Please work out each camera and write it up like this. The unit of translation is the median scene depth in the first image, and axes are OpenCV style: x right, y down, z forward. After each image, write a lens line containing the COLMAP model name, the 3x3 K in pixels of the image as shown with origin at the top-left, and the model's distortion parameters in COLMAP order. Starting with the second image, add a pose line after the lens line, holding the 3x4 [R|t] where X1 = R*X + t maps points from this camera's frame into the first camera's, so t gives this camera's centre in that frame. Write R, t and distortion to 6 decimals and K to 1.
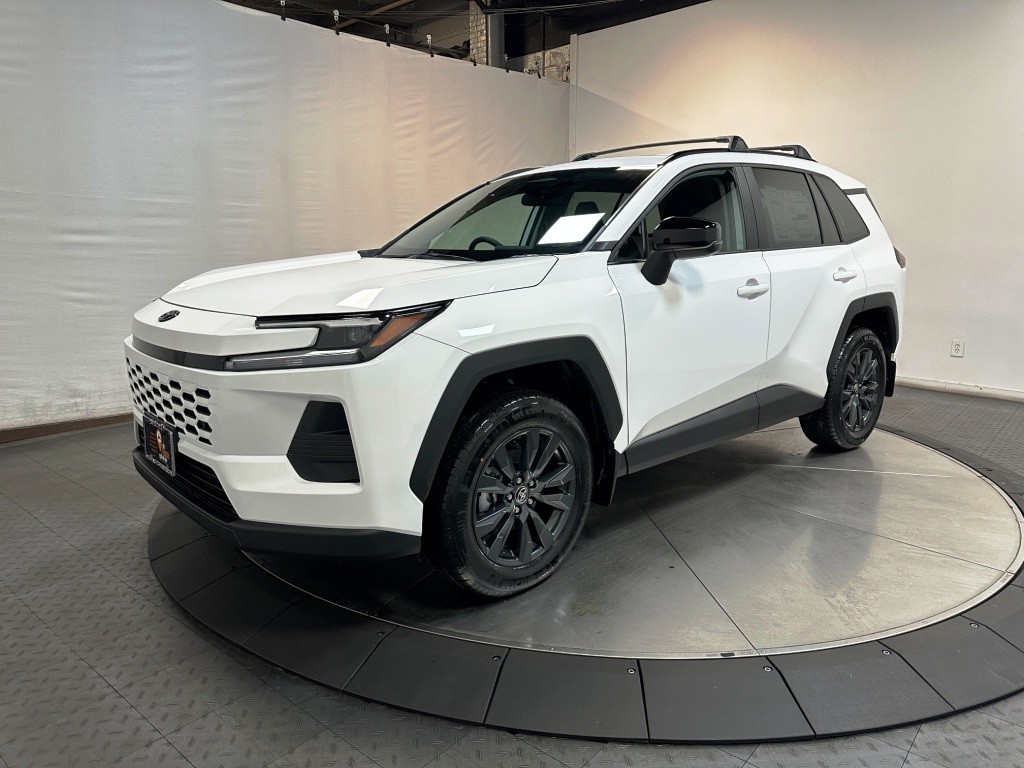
lens RADIAL K [[722.6, 0, 509.0], [0, 722.6, 388.9], [0, 0, 1]] dist [0.027350, -0.042749]
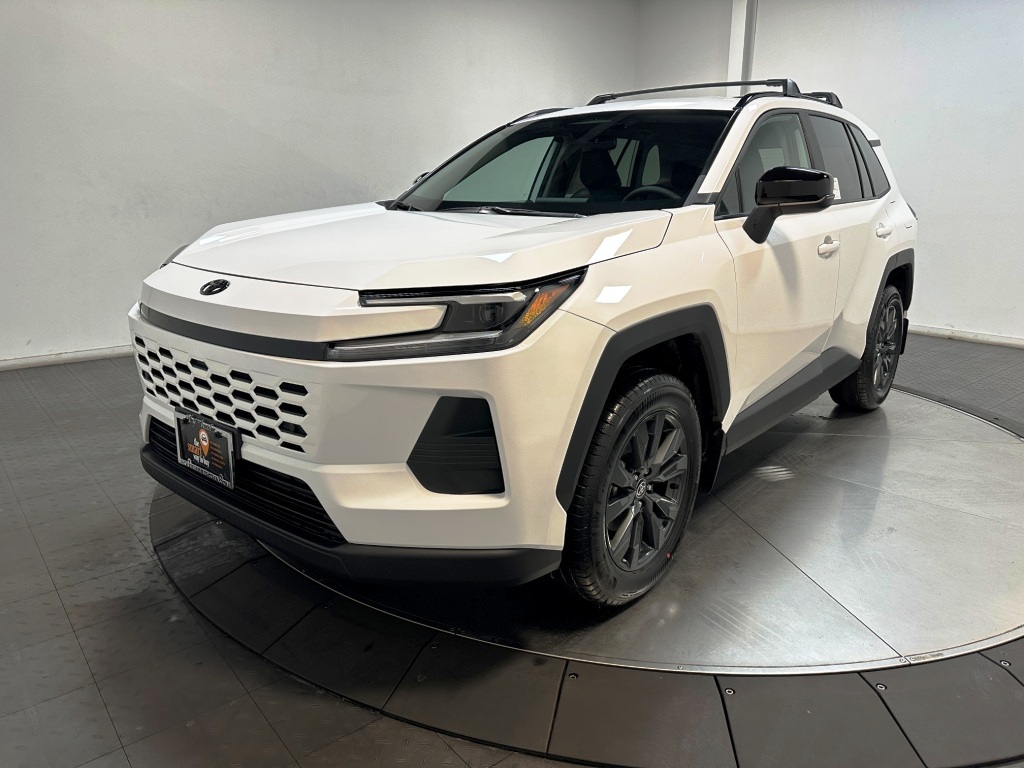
lens RADIAL K [[722.6, 0, 517.2], [0, 722.6, 390.8], [0, 0, 1]] dist [0.027350, -0.042749]
pose [[0.991245, -0.027365, 0.129169, -0.250174], [0.018379, 0.997360, 0.070253, -0.037598], [-0.130750, -0.067264, 0.989131, 0.167037]]
